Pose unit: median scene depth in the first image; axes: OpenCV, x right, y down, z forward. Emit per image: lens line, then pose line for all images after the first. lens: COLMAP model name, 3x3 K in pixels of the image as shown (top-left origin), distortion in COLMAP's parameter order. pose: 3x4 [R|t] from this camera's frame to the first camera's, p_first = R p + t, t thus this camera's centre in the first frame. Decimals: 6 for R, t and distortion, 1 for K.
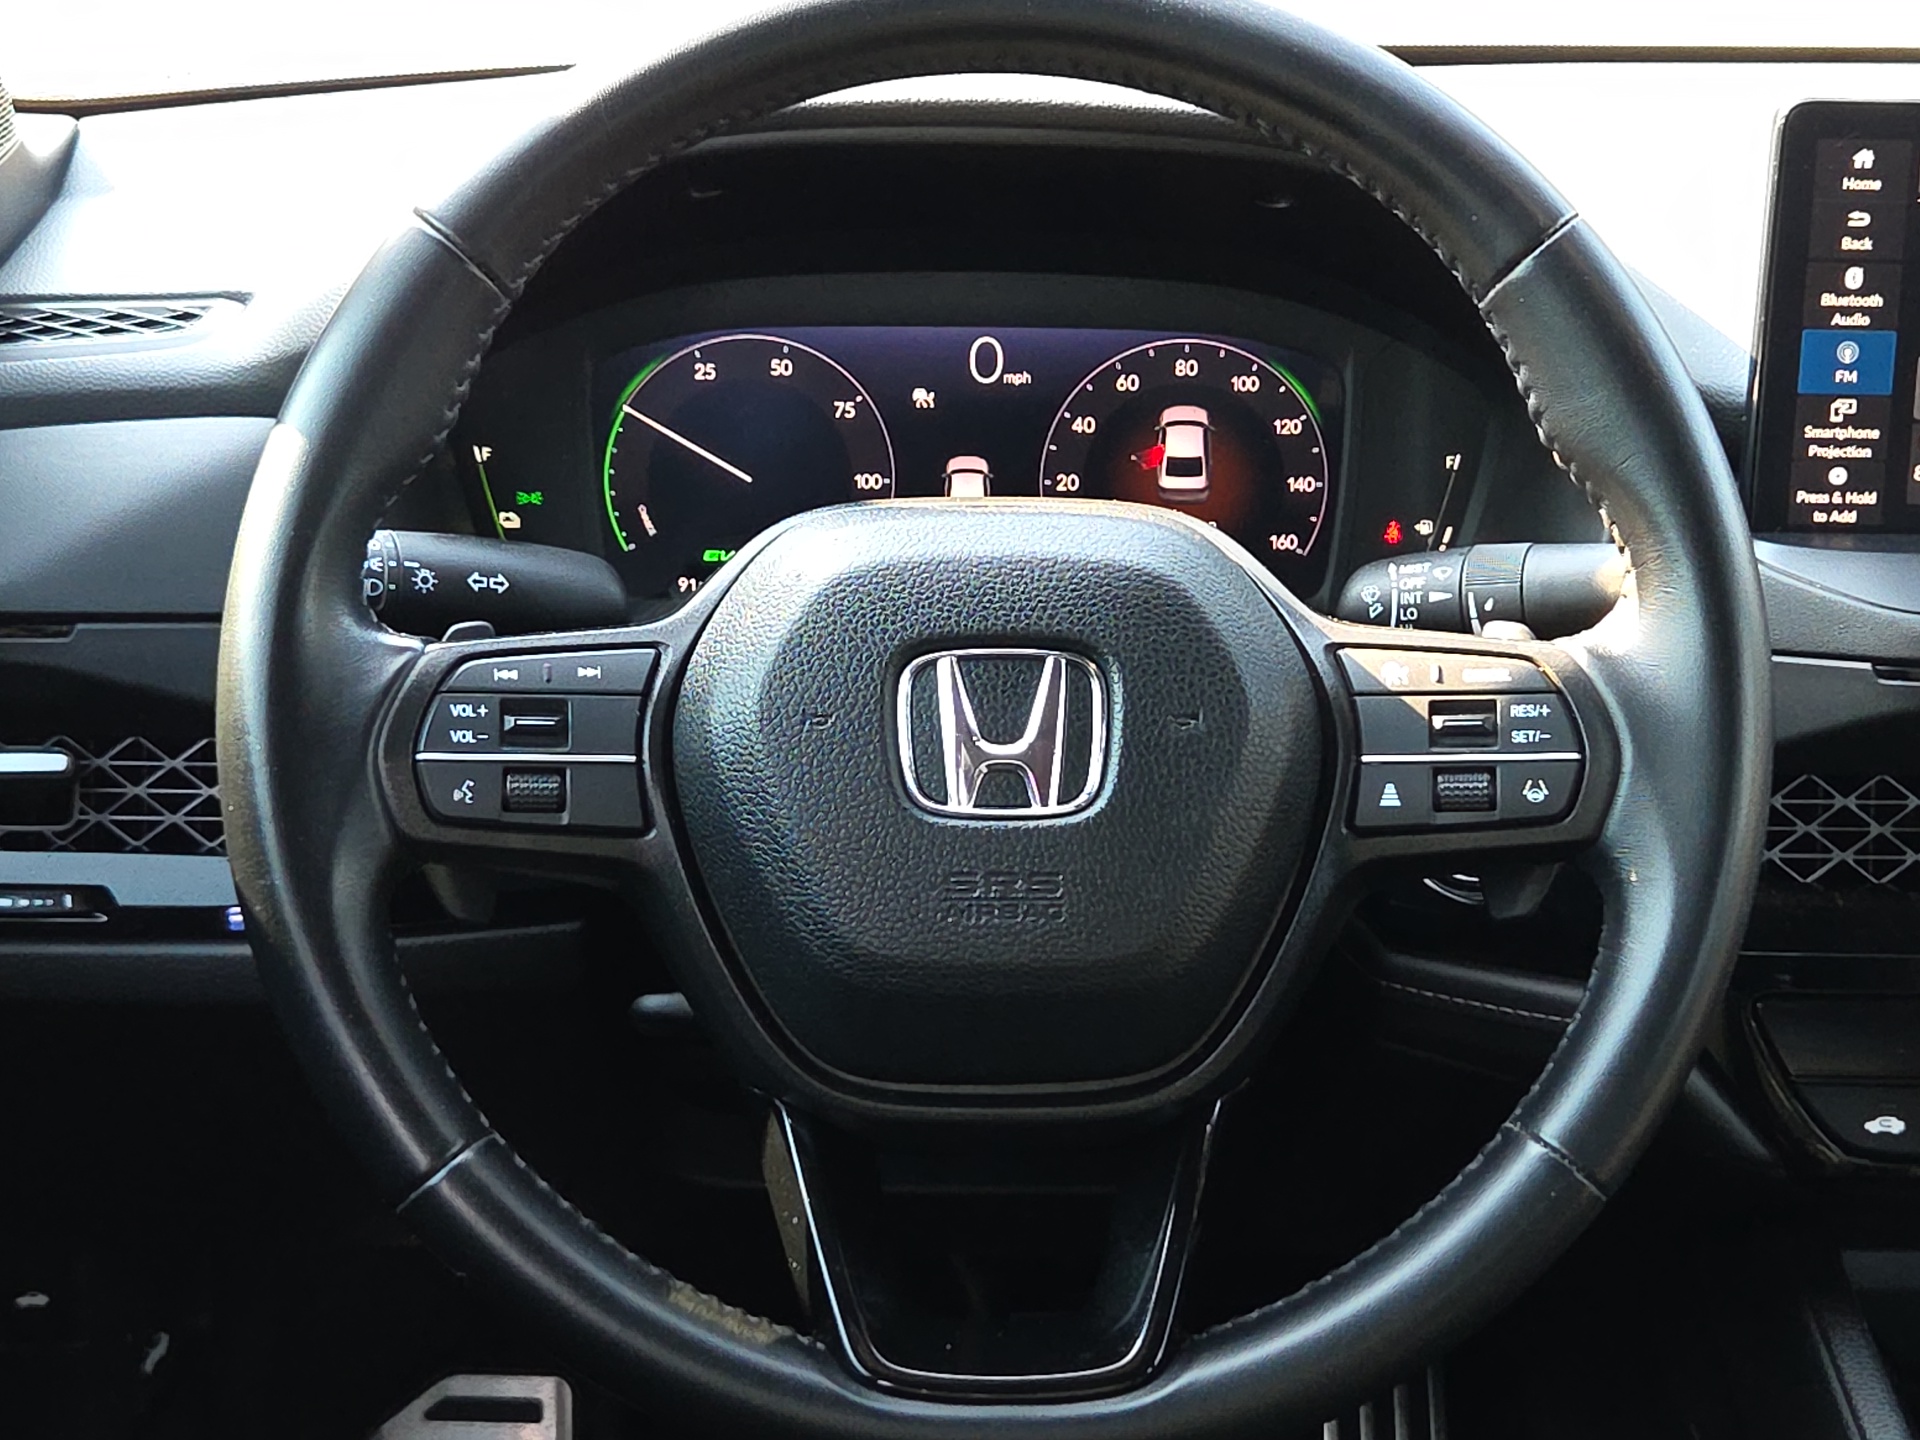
lens RADIAL K [[3462.3, 0, 966.5], [0, 3462.3, 666.6], [0, 0, 1]] dist [0.022518, 0.000000]
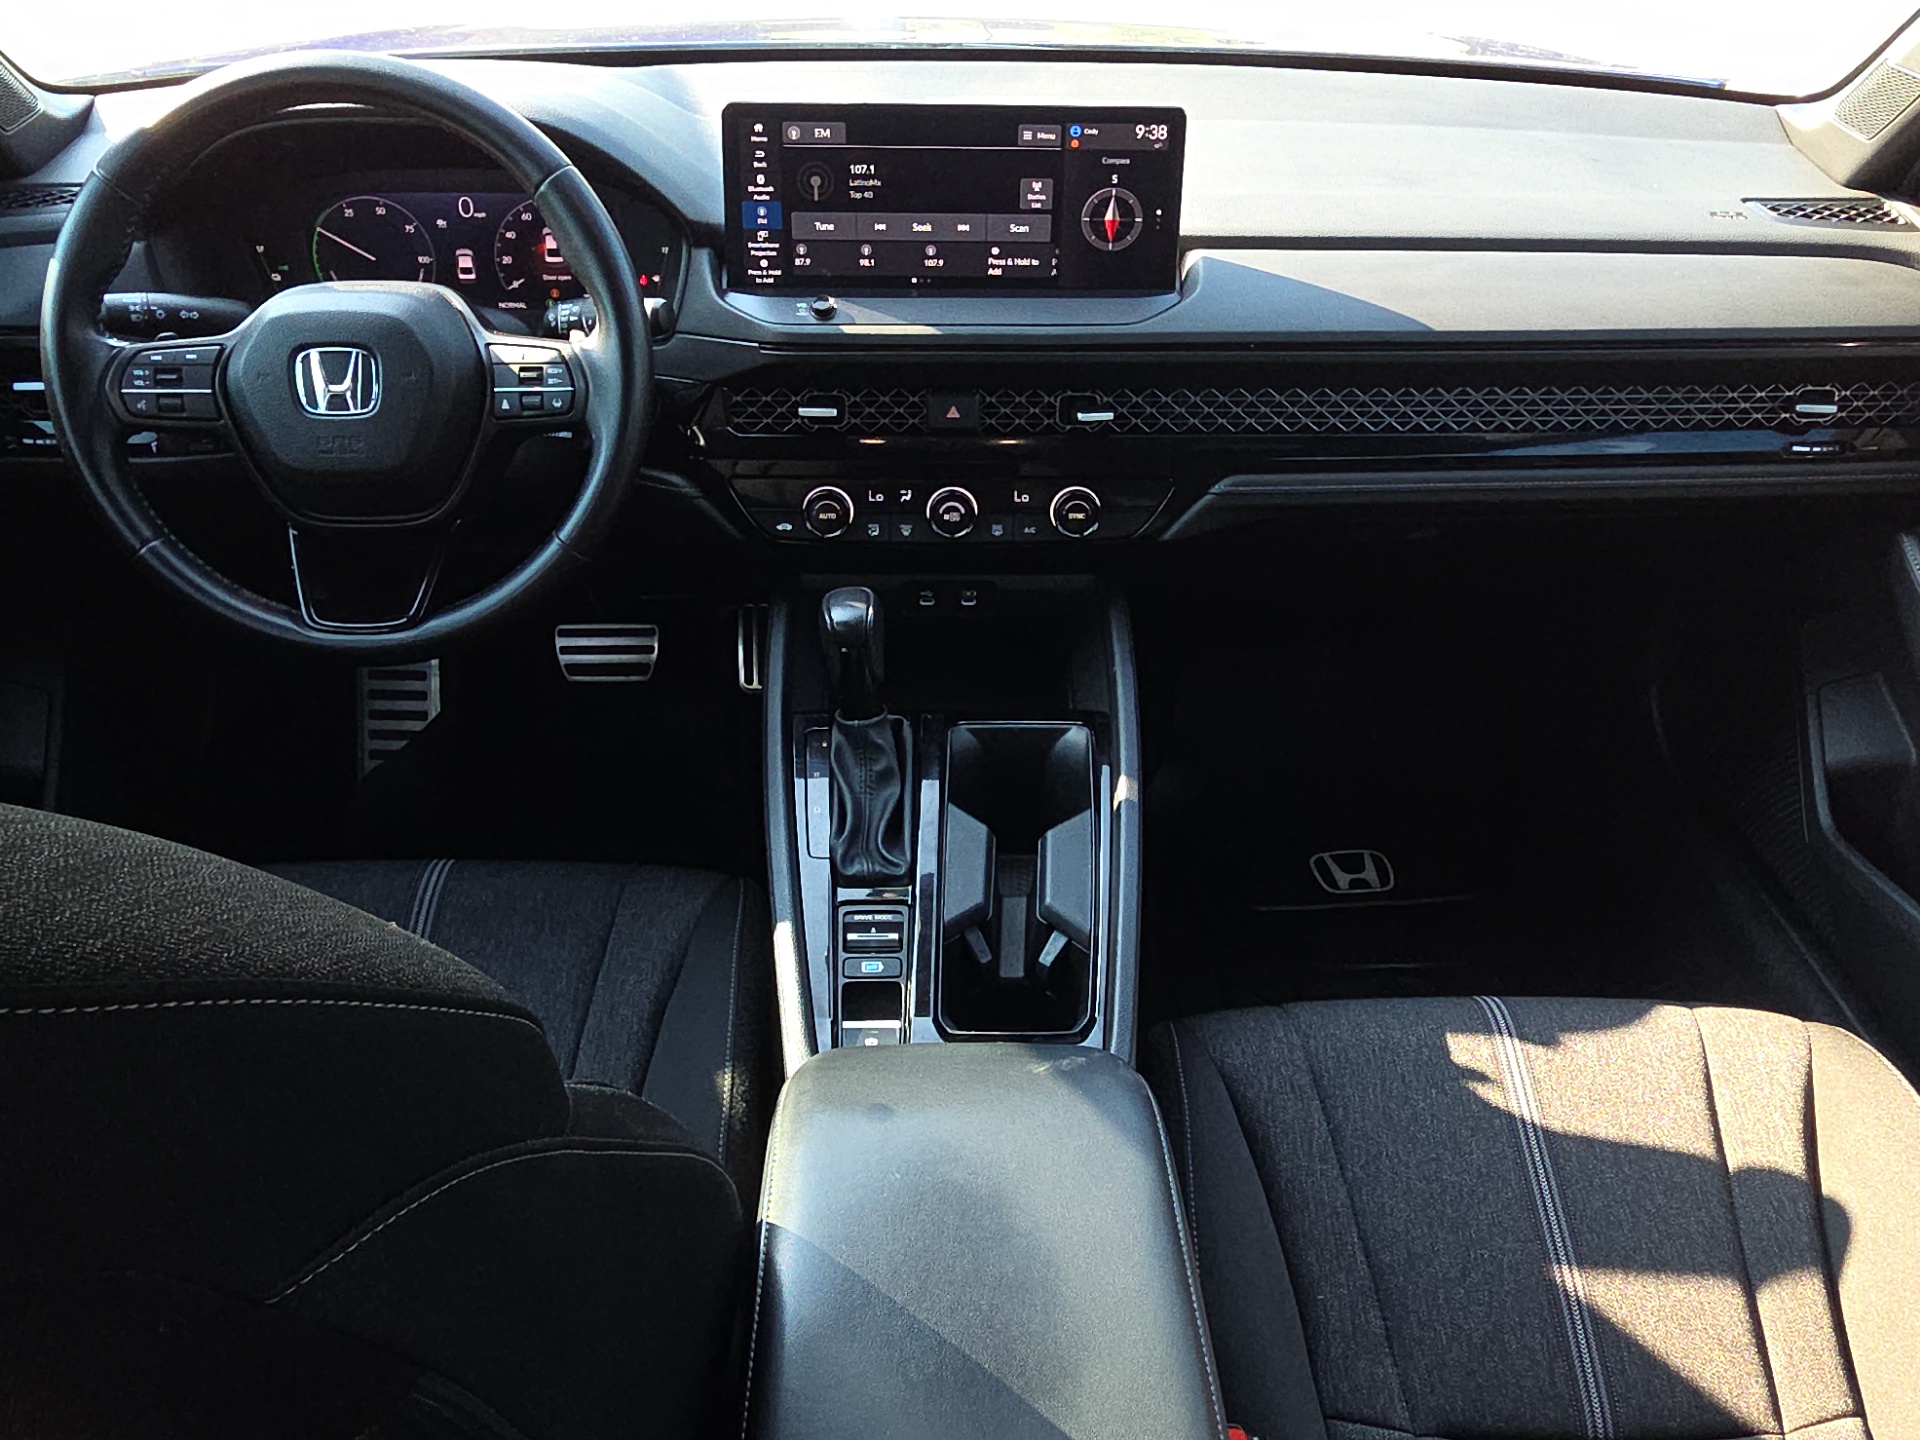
lens RADIAL K [[1599.8, 0, 944.4], [0, 1599.8, 739.5], [0, 0, 1]] dist [-0.003489, 0.026904]
pose [[0.999941, -0.001922, -0.010662, 0.393472], [0.004770, 0.961731, 0.273954, -0.040614], [0.009727, -0.273988, 0.961684, -0.184931]]
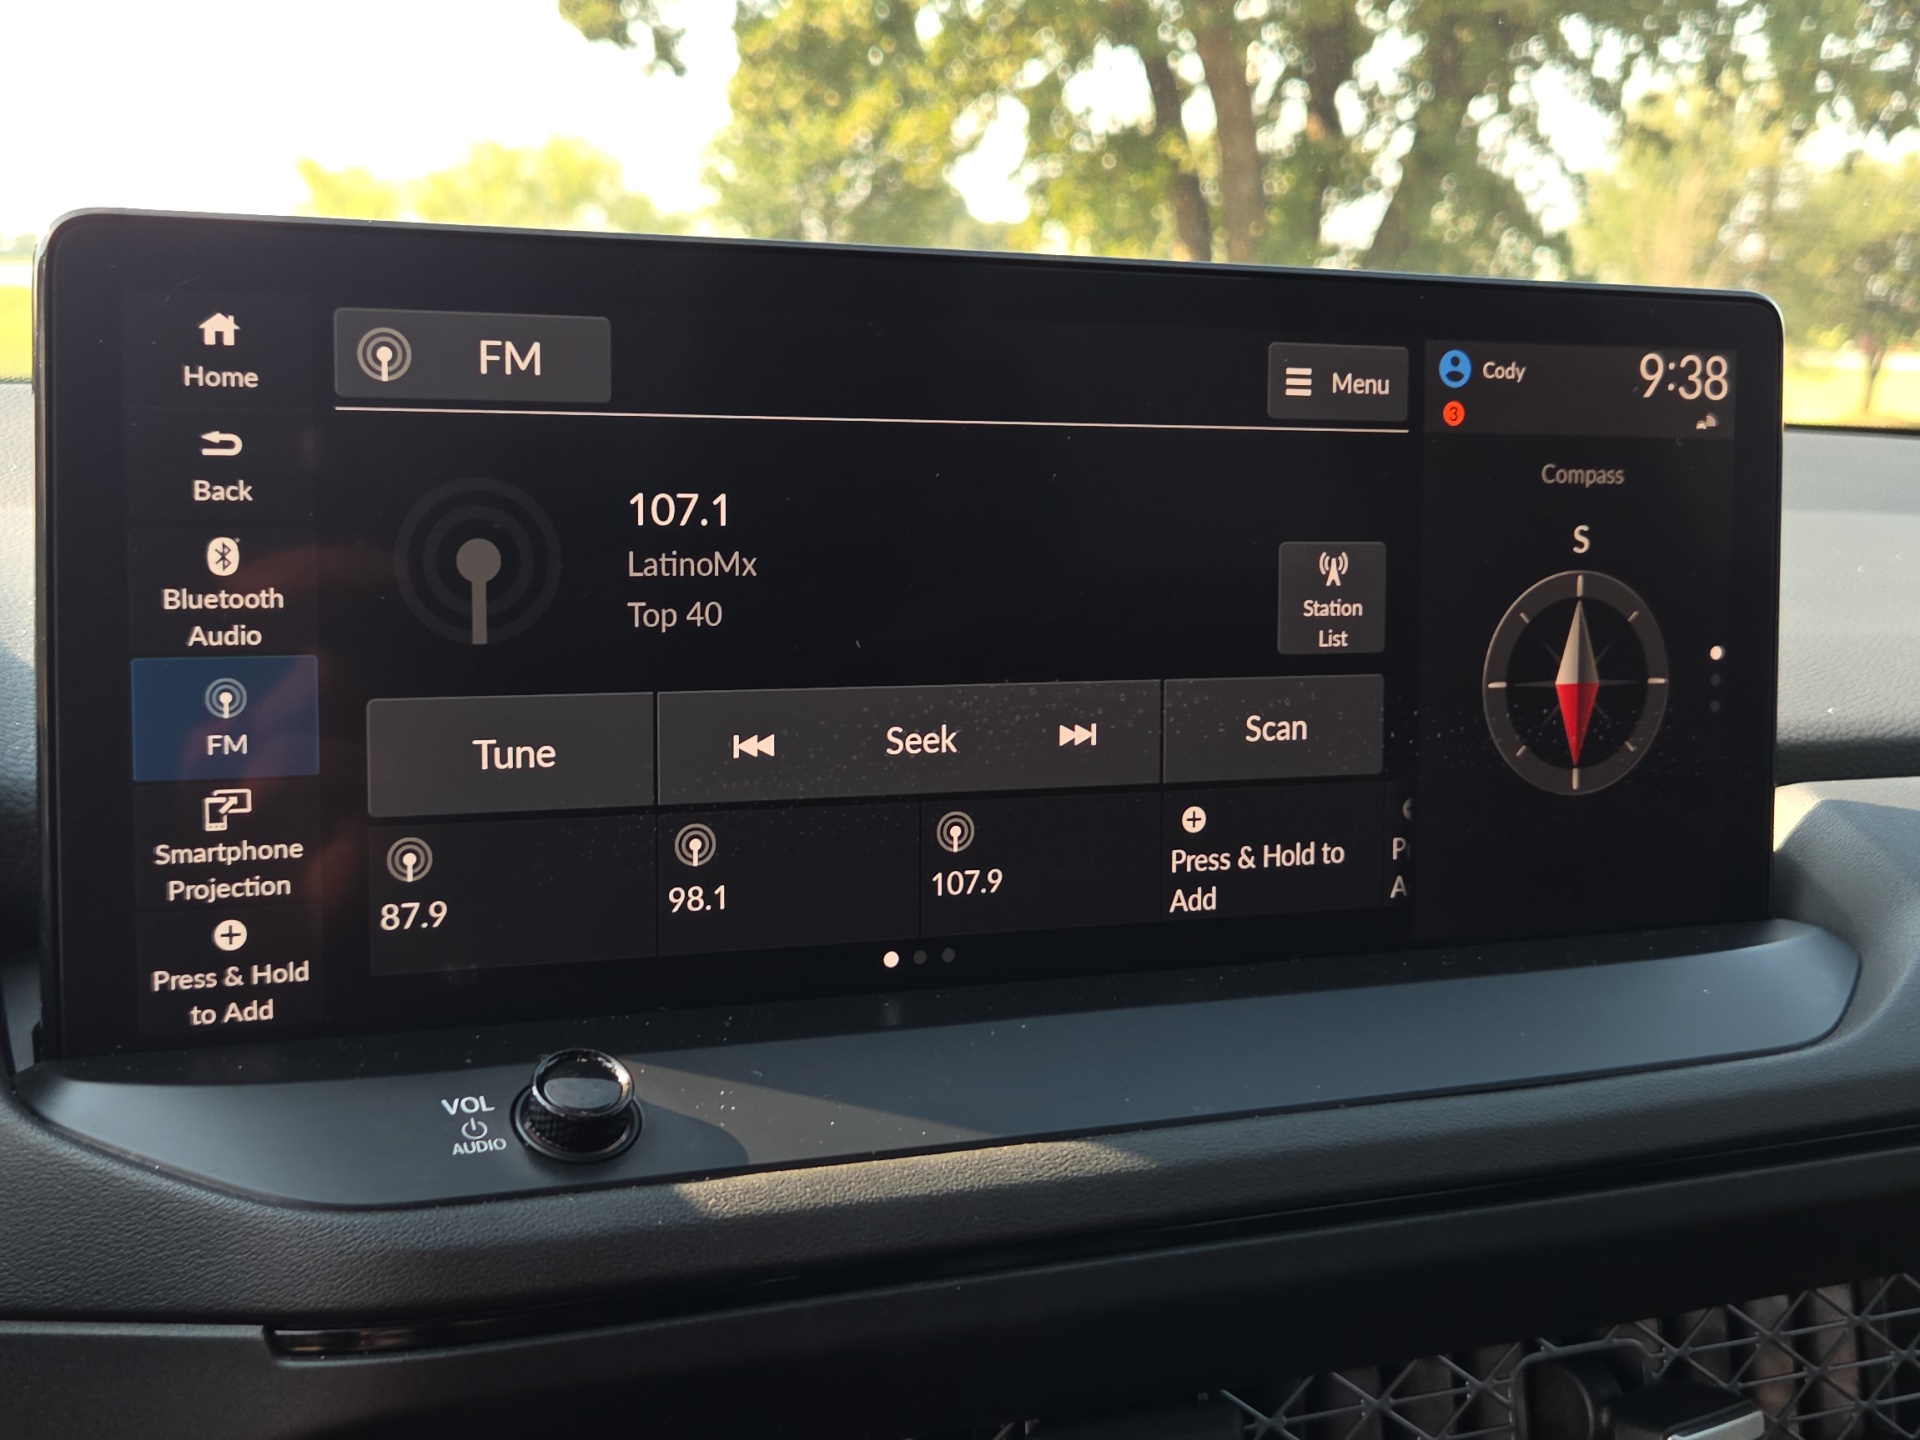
lens RADIAL K [[2368.2, 0, 979.7], [0, 2368.2, 687.7], [0, 0, 1]] dist [-0.006812, 0.000000]
pose [[0.933084, -0.042254, 0.357167, 0.232441], [0.096904, 0.985886, -0.136523, -0.032268], [-0.346357, 0.161998, 0.924009, 0.628653]]
